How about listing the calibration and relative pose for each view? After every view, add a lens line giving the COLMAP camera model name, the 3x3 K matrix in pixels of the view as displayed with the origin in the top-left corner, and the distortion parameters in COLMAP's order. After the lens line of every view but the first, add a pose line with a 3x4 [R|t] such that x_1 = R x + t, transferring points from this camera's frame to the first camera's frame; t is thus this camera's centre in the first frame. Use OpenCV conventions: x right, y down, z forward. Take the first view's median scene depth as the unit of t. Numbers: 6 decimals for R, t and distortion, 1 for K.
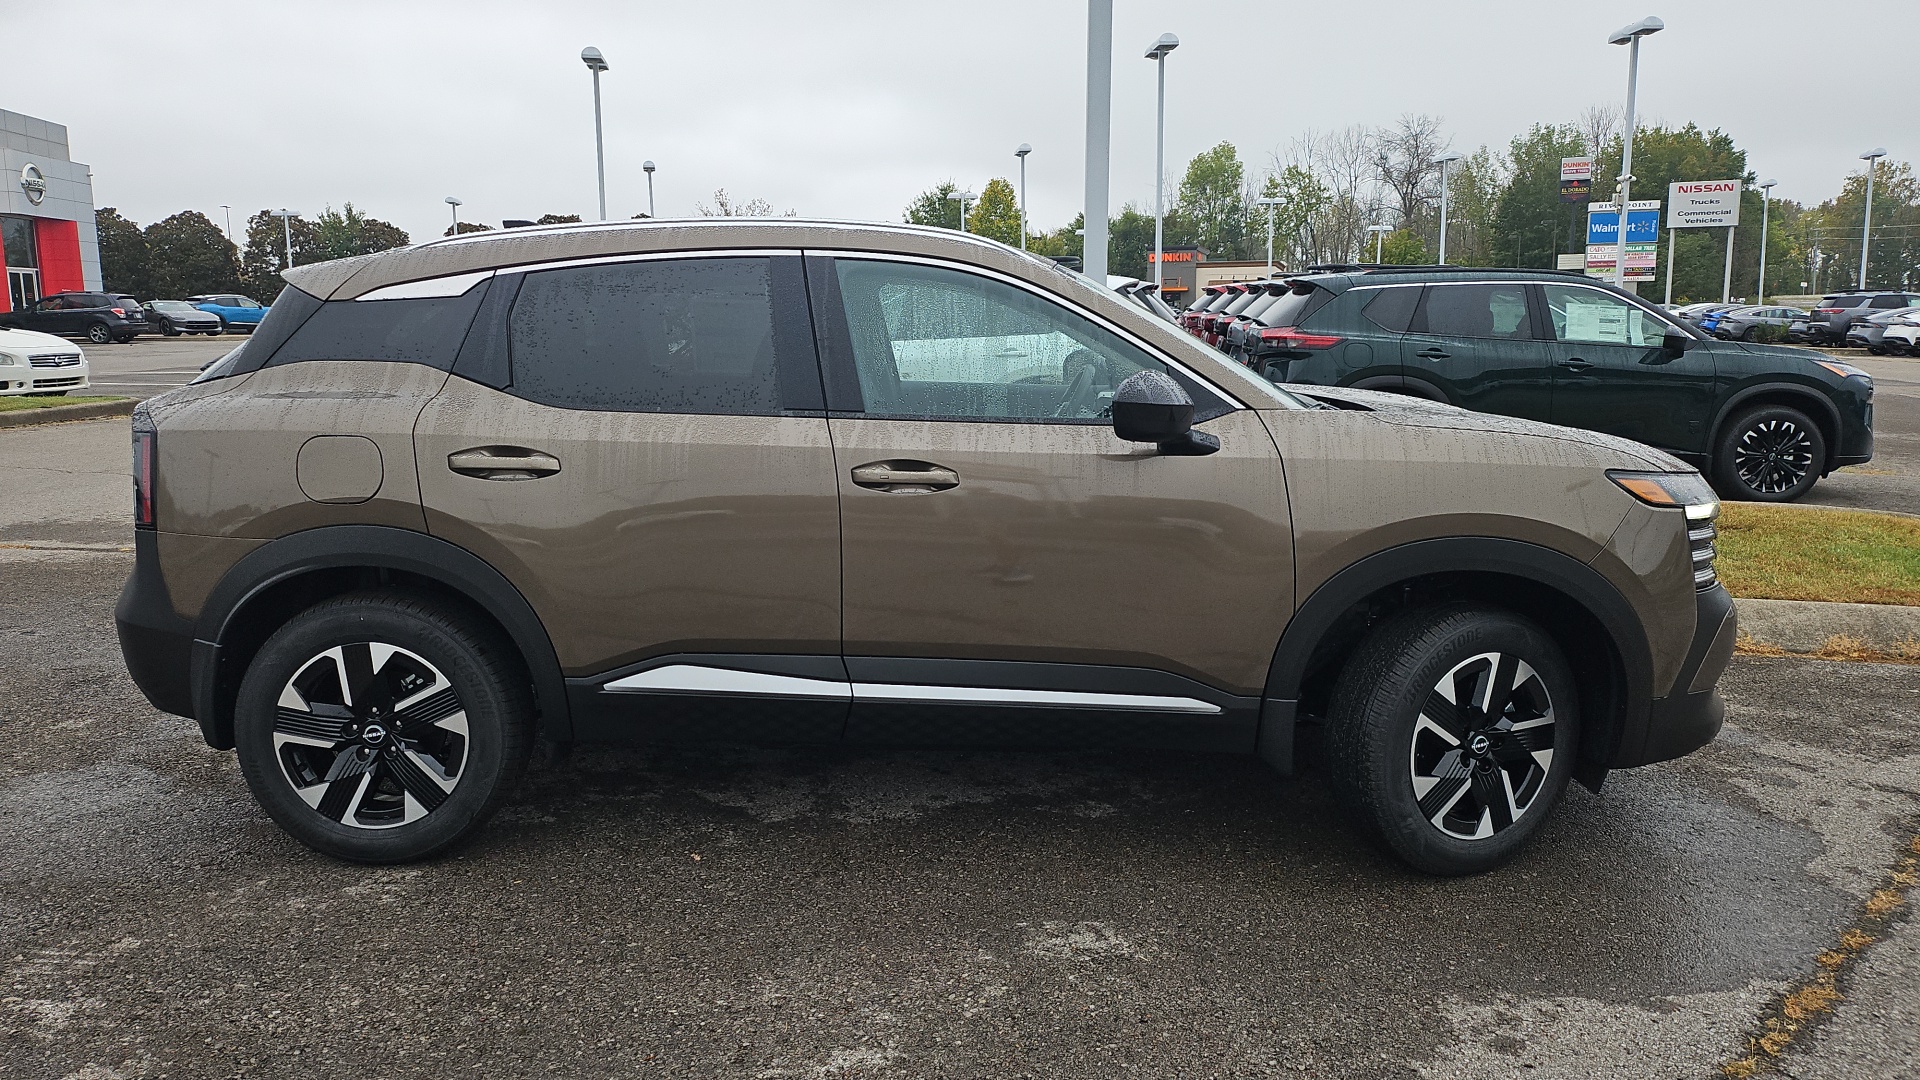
lens RADIAL K [[1395.0, 0, 967.7], [0, 1395.0, 505.0], [0, 0, 1]] dist [0.094640, -0.111735]
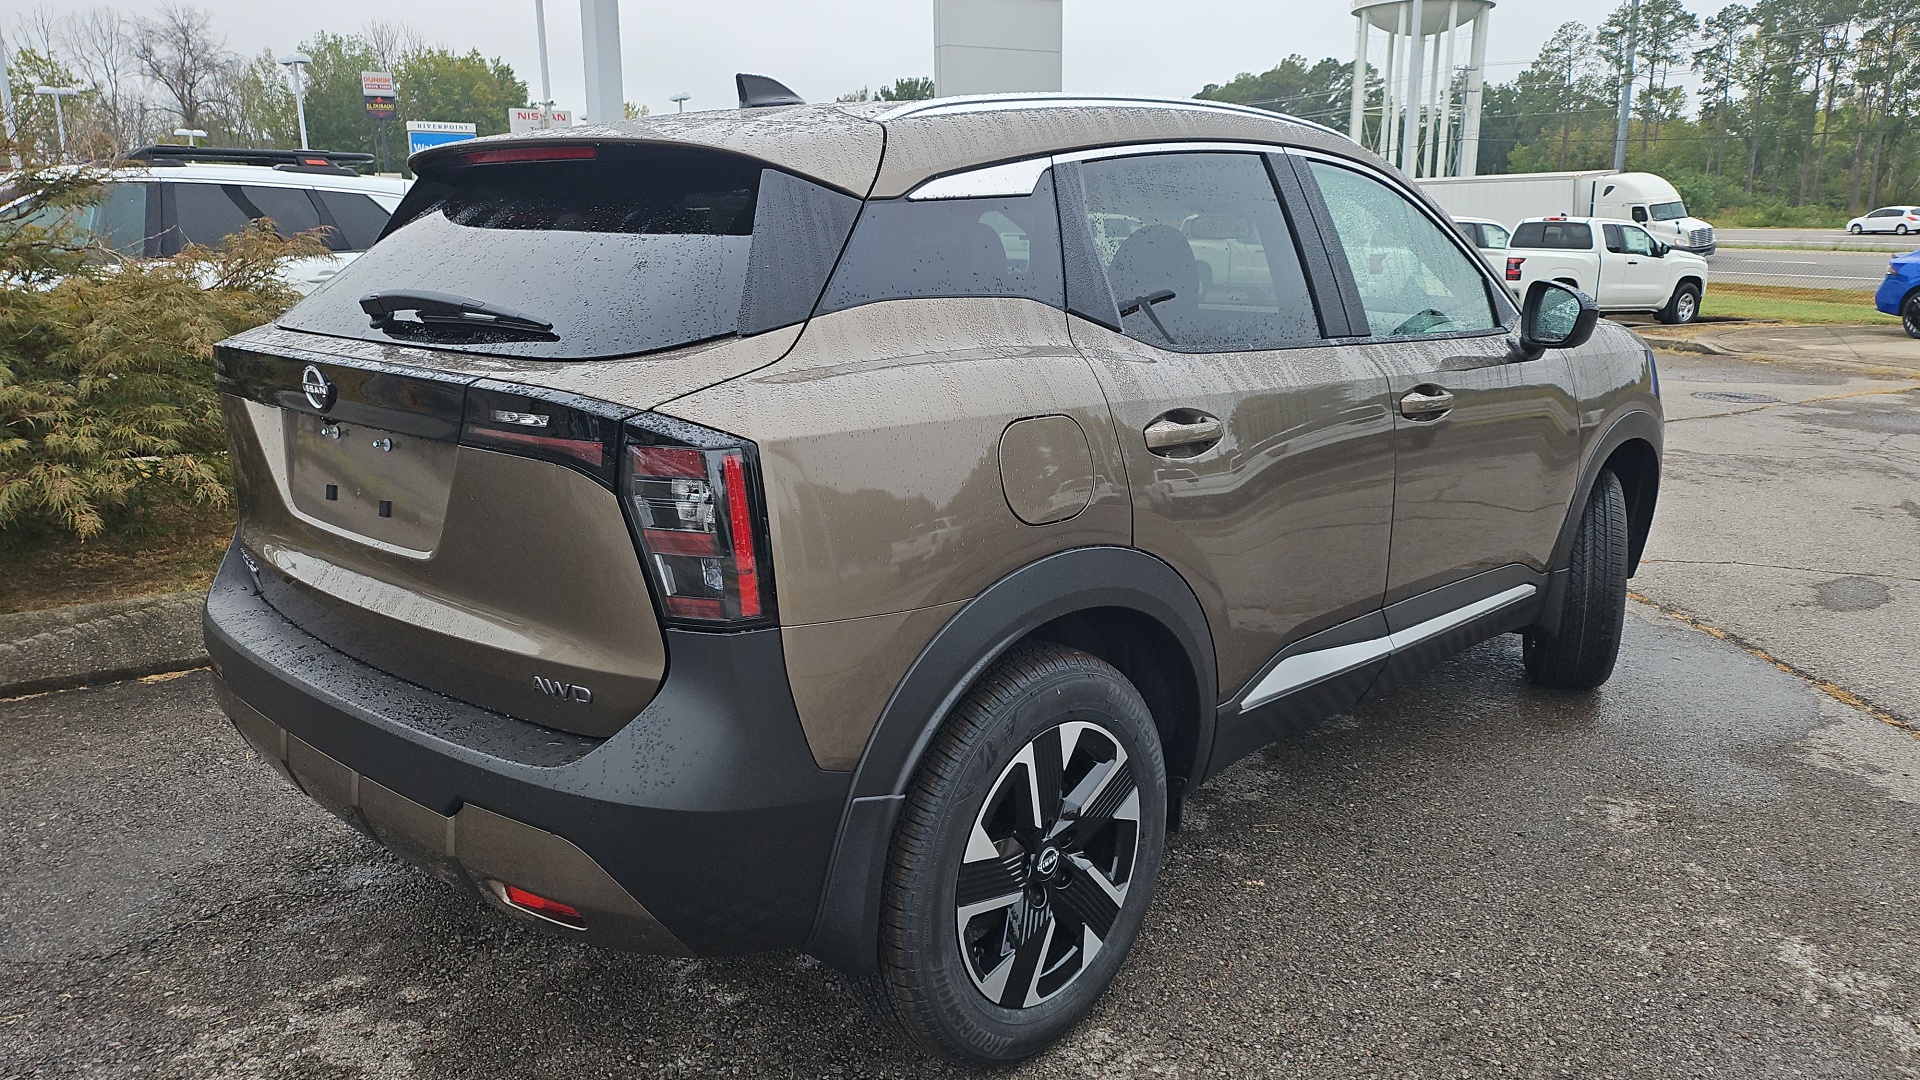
lens RADIAL K [[1386.1, 0, 970.3], [0, 1386.1, 538.5], [0, 0, 1]] dist [0.077710, -0.091809]
pose [[0.648565, -0.157437, 0.744700, -0.125866], [0.098572, 0.987509, 0.122922, -0.010013], [-0.754750, -0.006316, 0.655982, 0.082897]]
